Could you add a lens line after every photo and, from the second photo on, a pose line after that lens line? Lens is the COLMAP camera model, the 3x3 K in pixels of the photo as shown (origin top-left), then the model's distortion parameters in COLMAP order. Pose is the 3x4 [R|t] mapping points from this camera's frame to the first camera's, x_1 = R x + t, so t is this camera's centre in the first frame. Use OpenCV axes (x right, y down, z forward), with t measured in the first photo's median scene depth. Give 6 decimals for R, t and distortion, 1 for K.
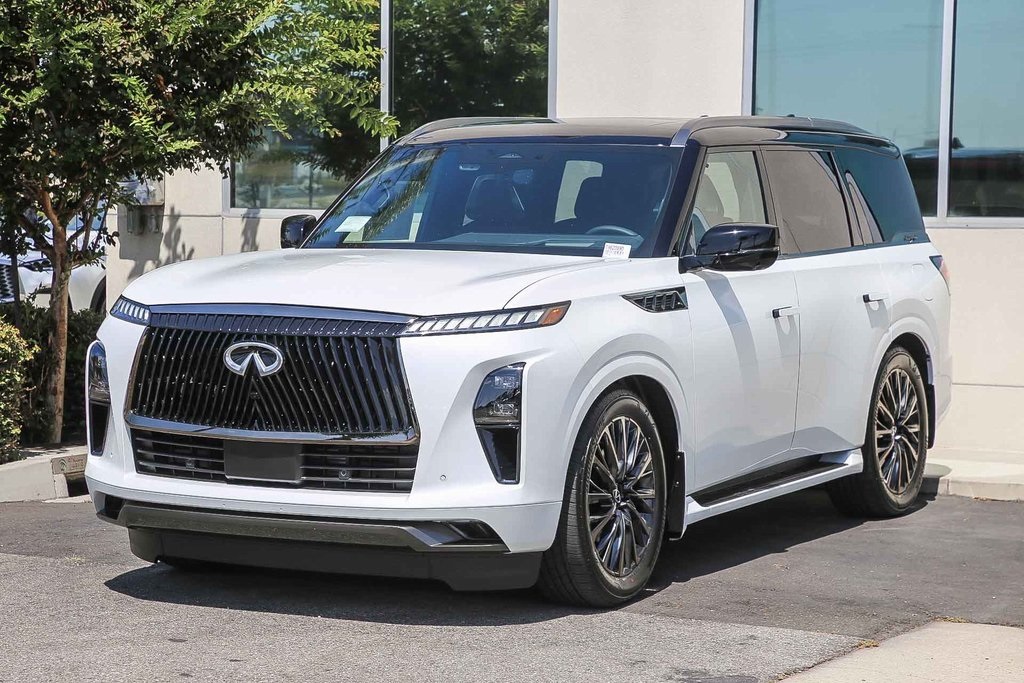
lens RADIAL K [[2638.1, 0, 511.3], [0, 2638.1, 343.2], [0, 0, 1]] dist [0.492267, 0.000000]
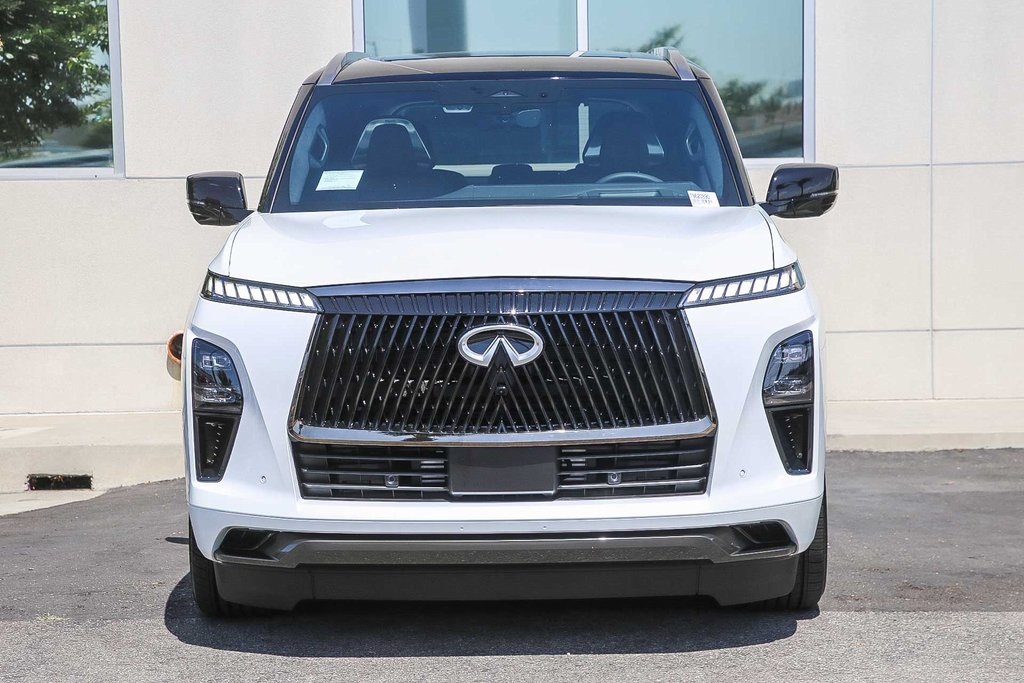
lens RADIAL K [[2638.1, 0, 511.3], [0, 2638.1, 343.0], [0, 0, 1]] dist [0.492267, 0.000000]
pose [[0.894297, -0.060476, 0.443368, -0.454255], [0.053539, 0.998169, 0.028160, -0.017501], [-0.444259, -0.001446, 0.895897, 0.275905]]
